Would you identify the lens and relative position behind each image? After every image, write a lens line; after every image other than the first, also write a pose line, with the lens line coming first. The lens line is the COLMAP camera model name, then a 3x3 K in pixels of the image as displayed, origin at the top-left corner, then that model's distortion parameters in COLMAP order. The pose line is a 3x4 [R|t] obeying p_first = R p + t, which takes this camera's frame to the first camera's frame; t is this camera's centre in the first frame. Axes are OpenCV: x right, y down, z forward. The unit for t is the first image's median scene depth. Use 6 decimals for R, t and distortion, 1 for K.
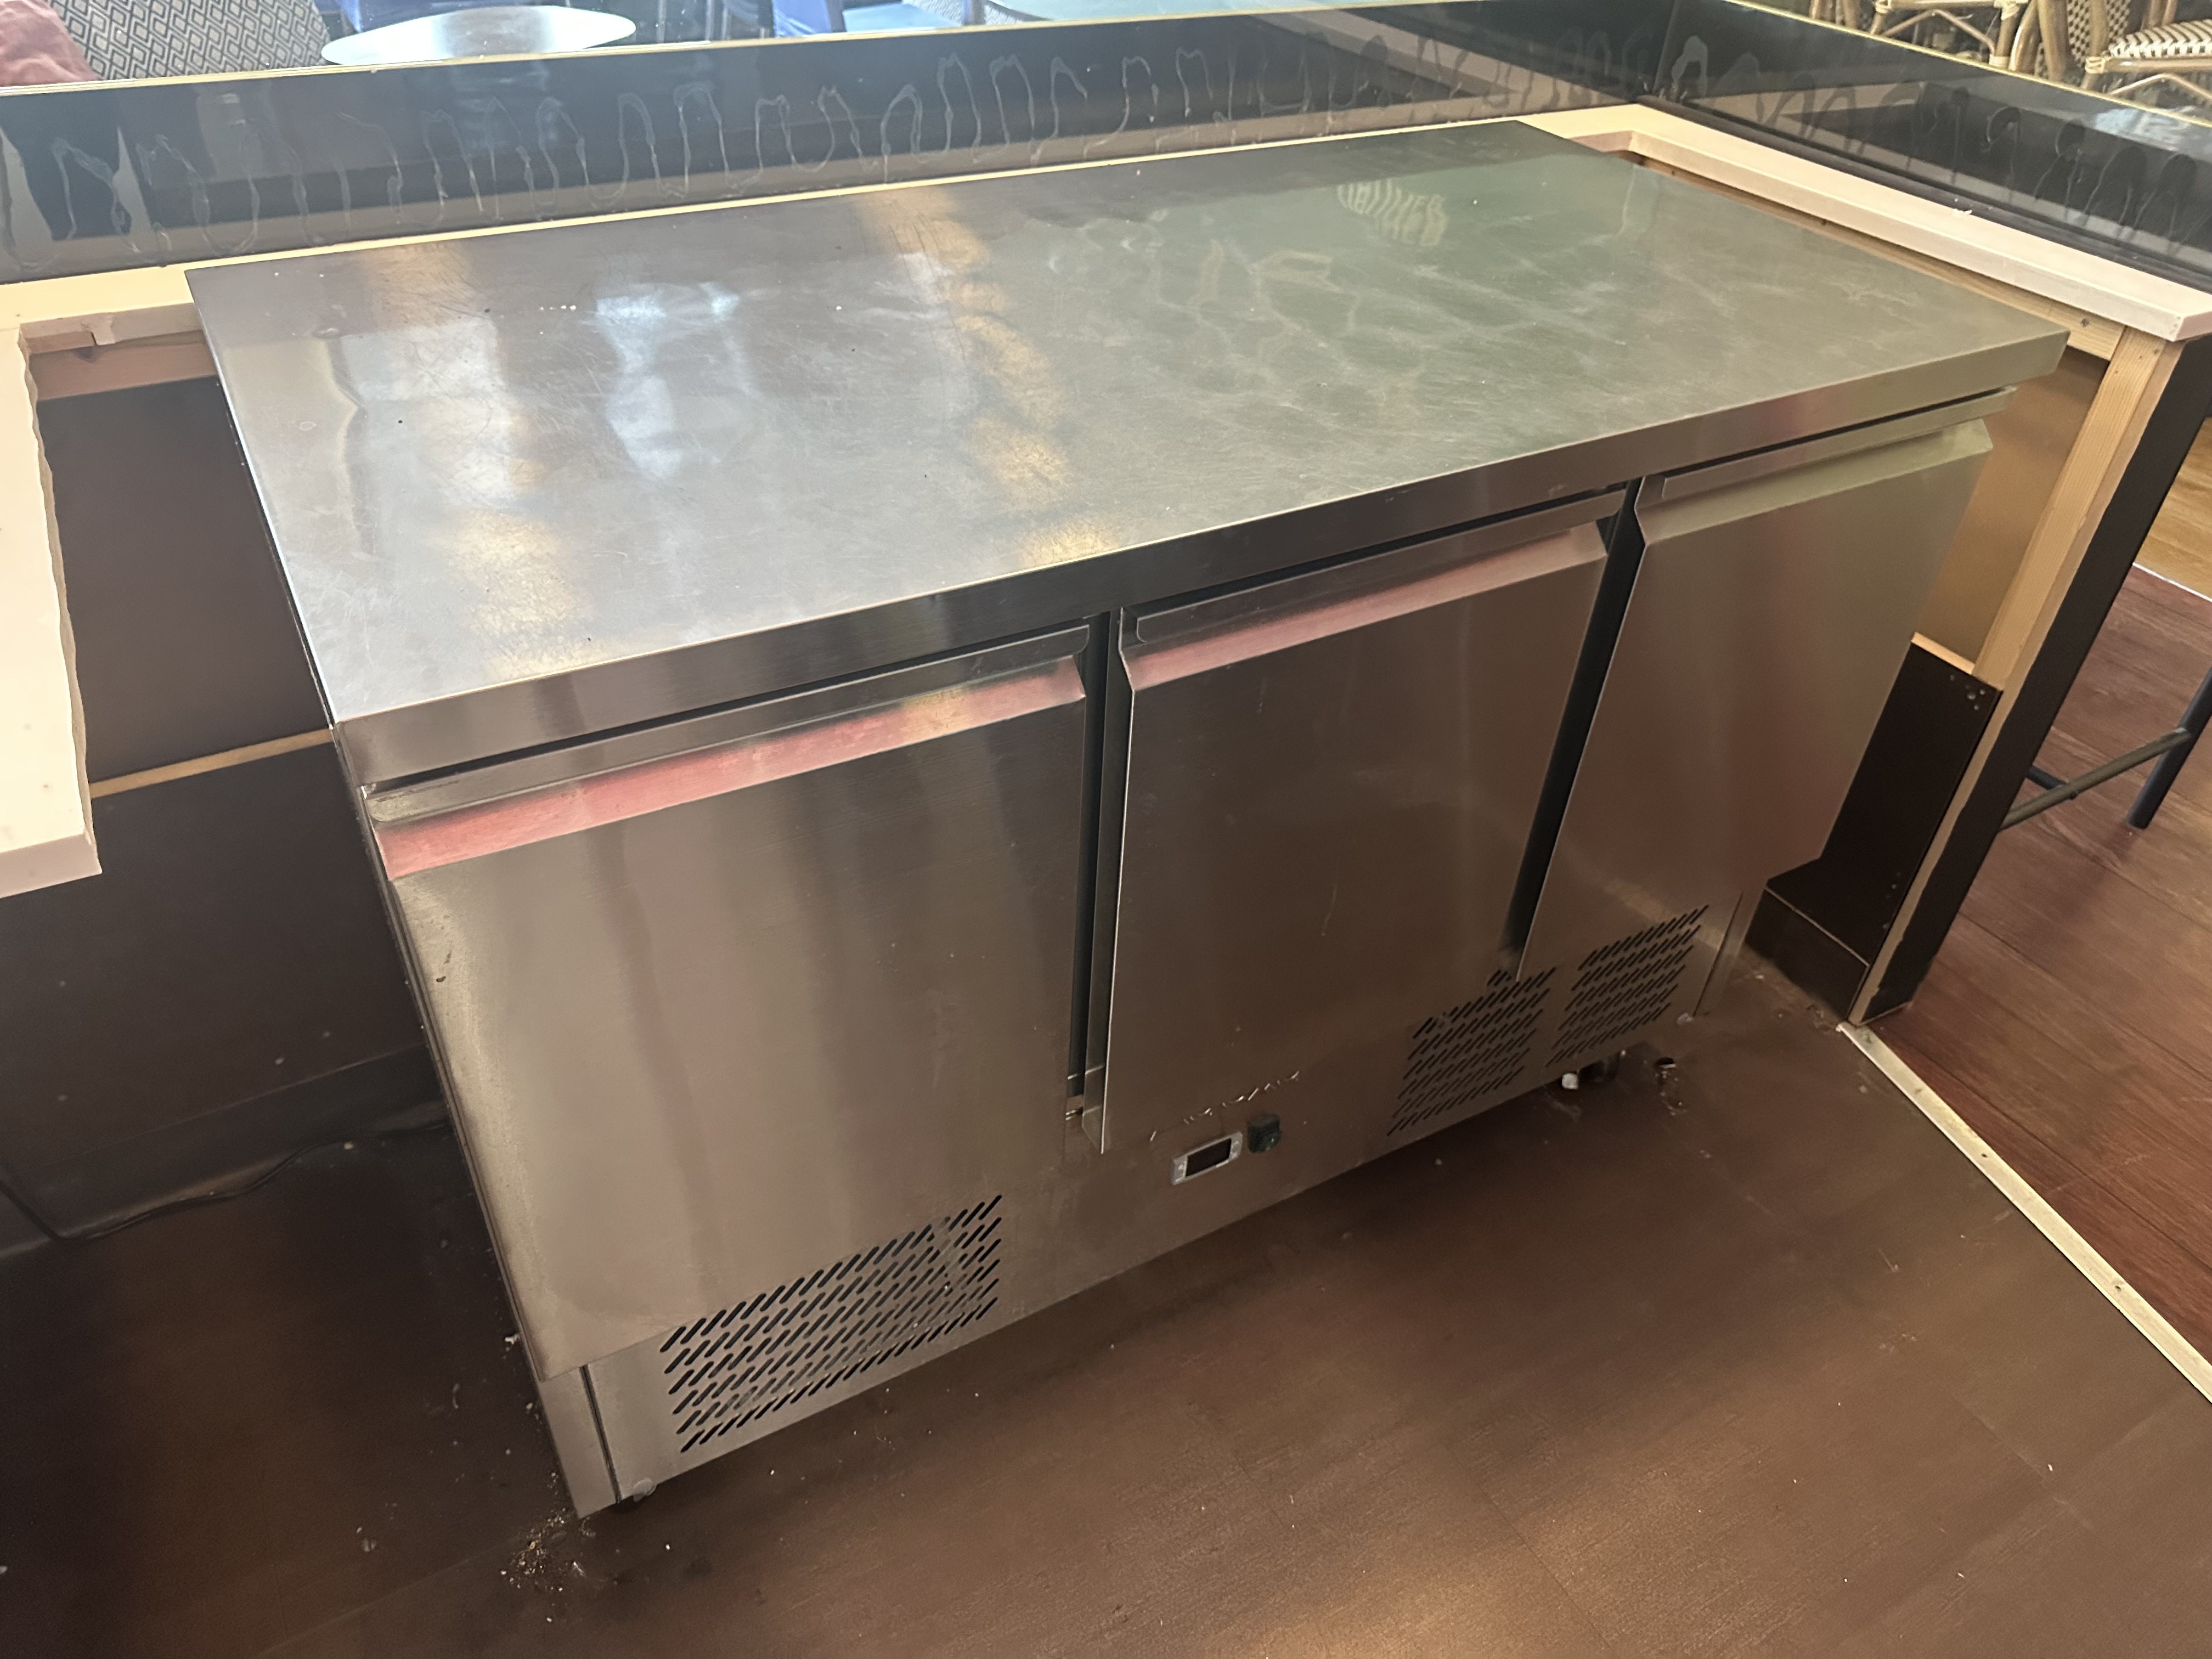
lens RADIAL K [[1550.3, 0, 1100.3], [0, 1550.3, 830.3], [0, 0, 1]] dist [0.003147, 0.000384]
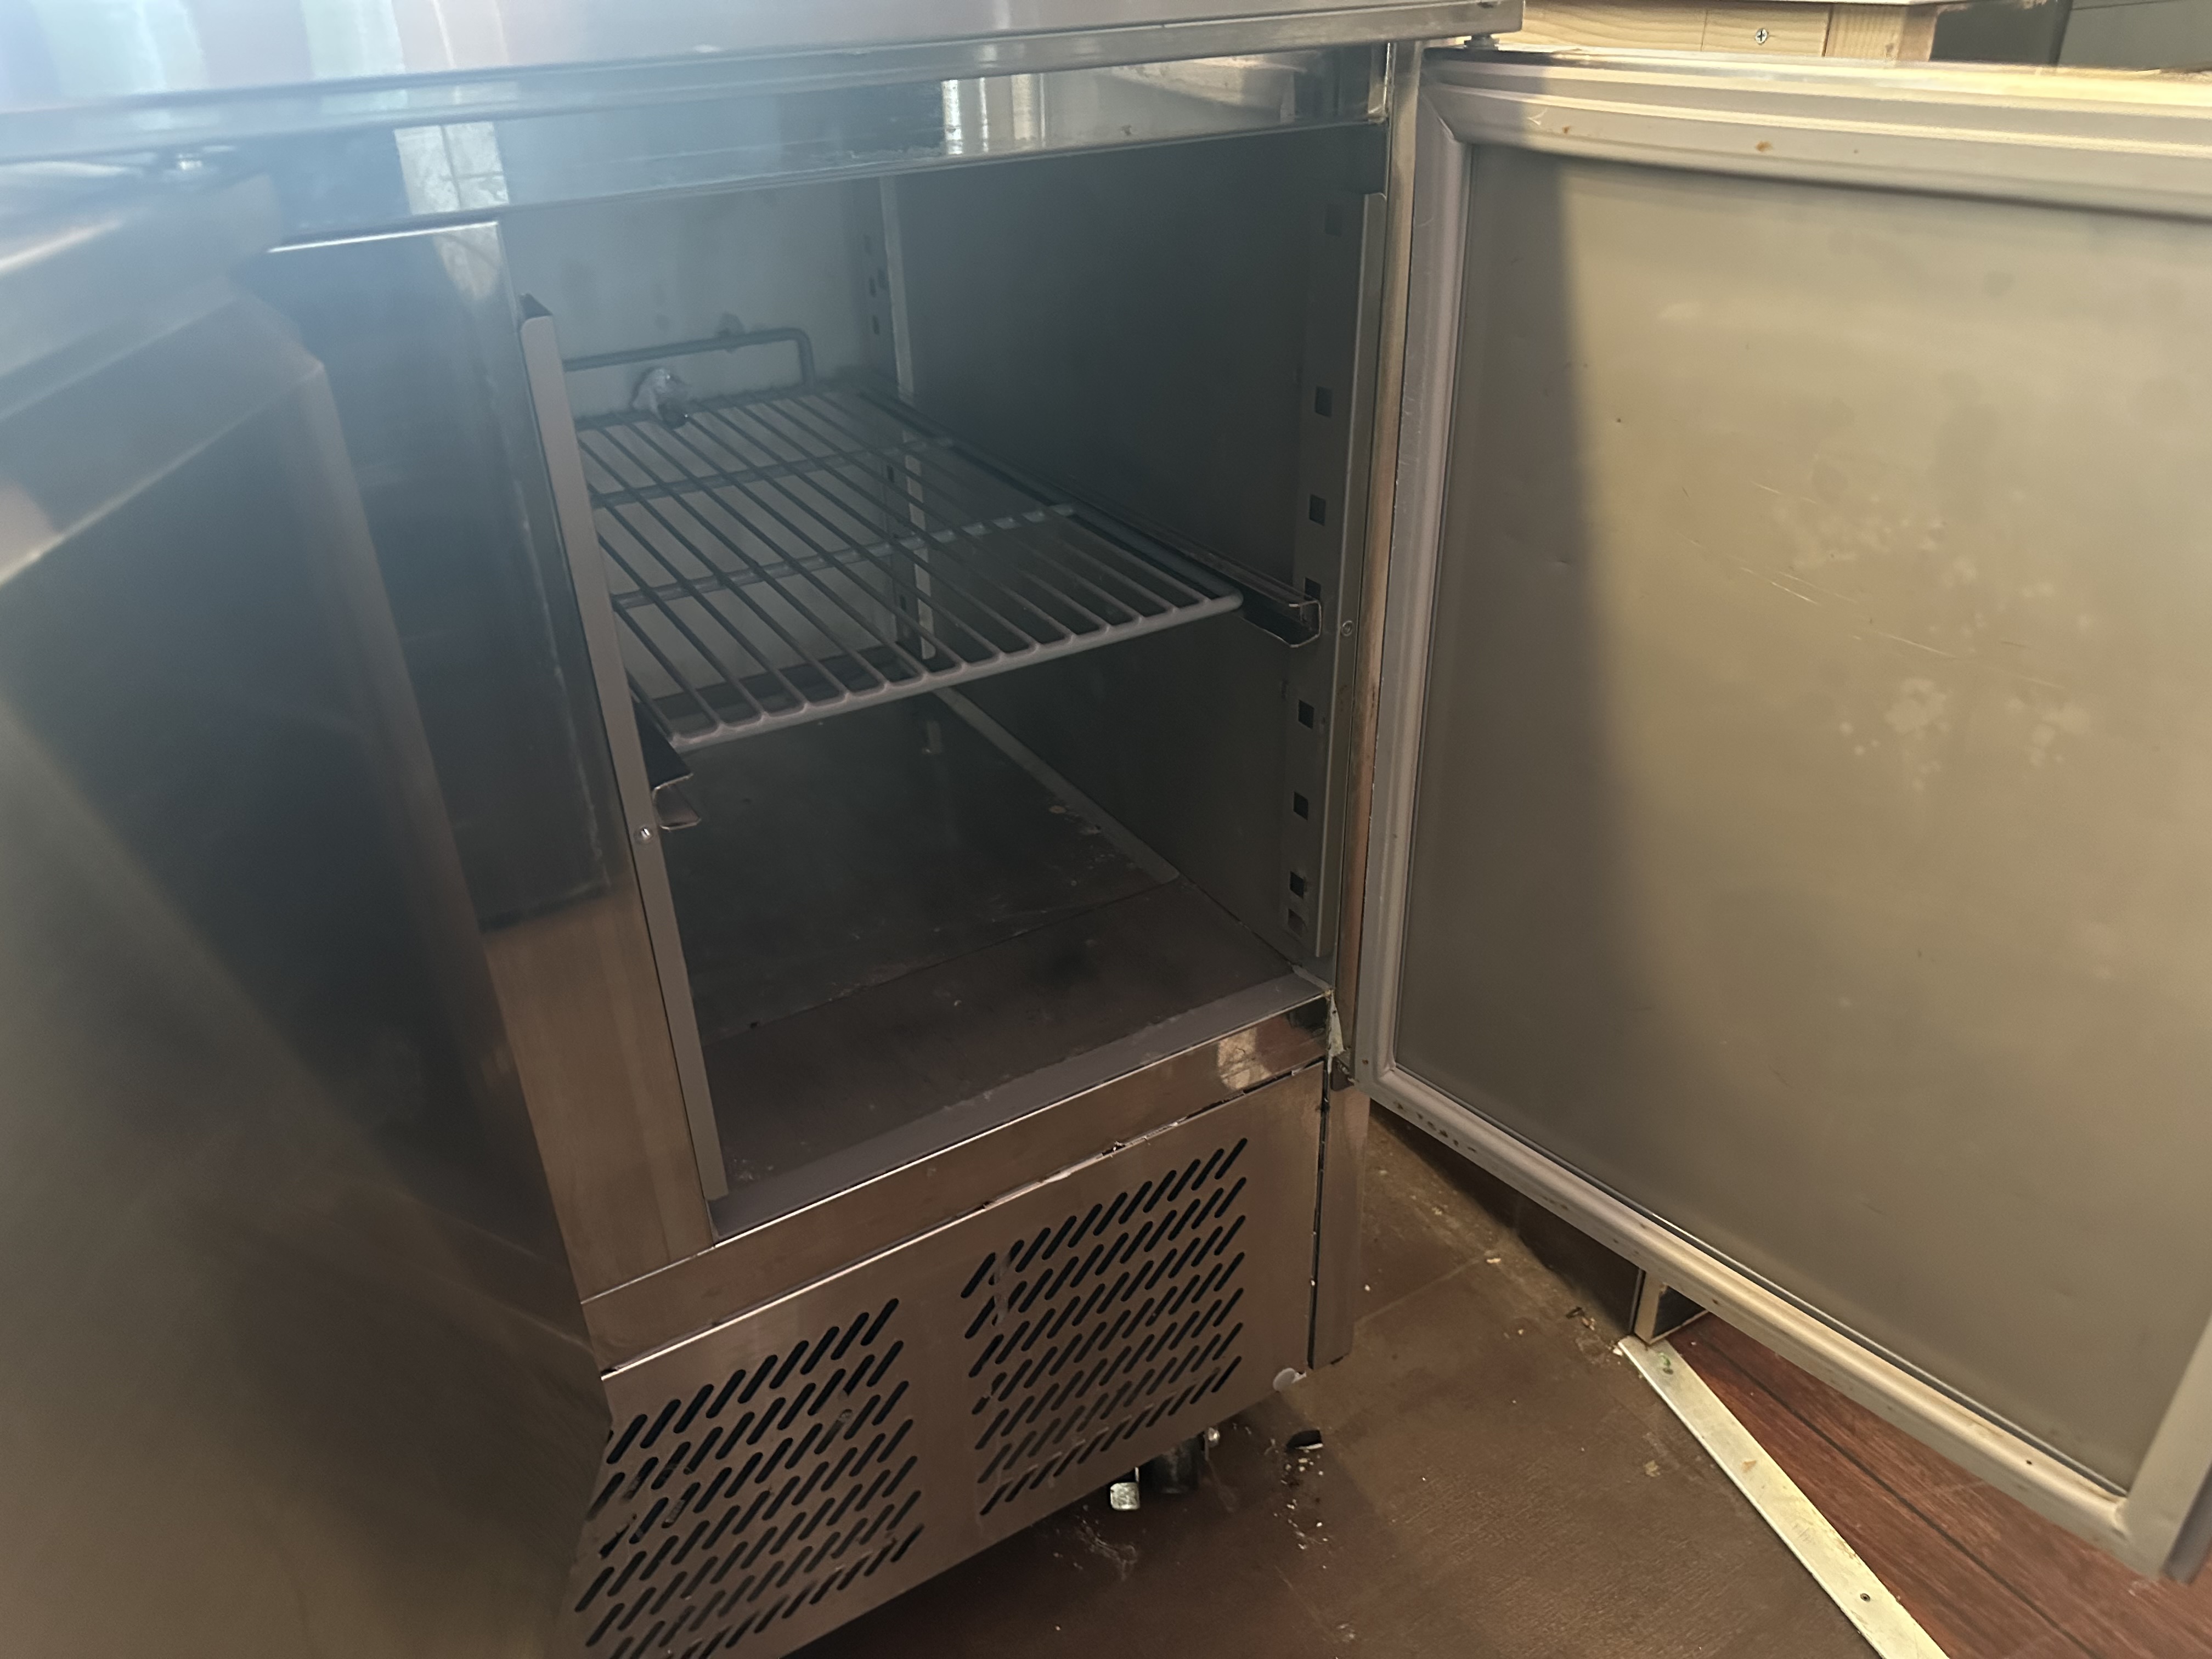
lens RADIAL K [[1550.3, 0, 1111.1], [0, 1550.3, 825.7], [0, 0, 1]] dist [0.003147, 0.000384]
pose [[0.997862, -0.064862, -0.008000, 0.312081], [0.063351, 0.990079, -0.125424, -0.007827], [0.016056, 0.124649, 0.992071, 0.401140]]
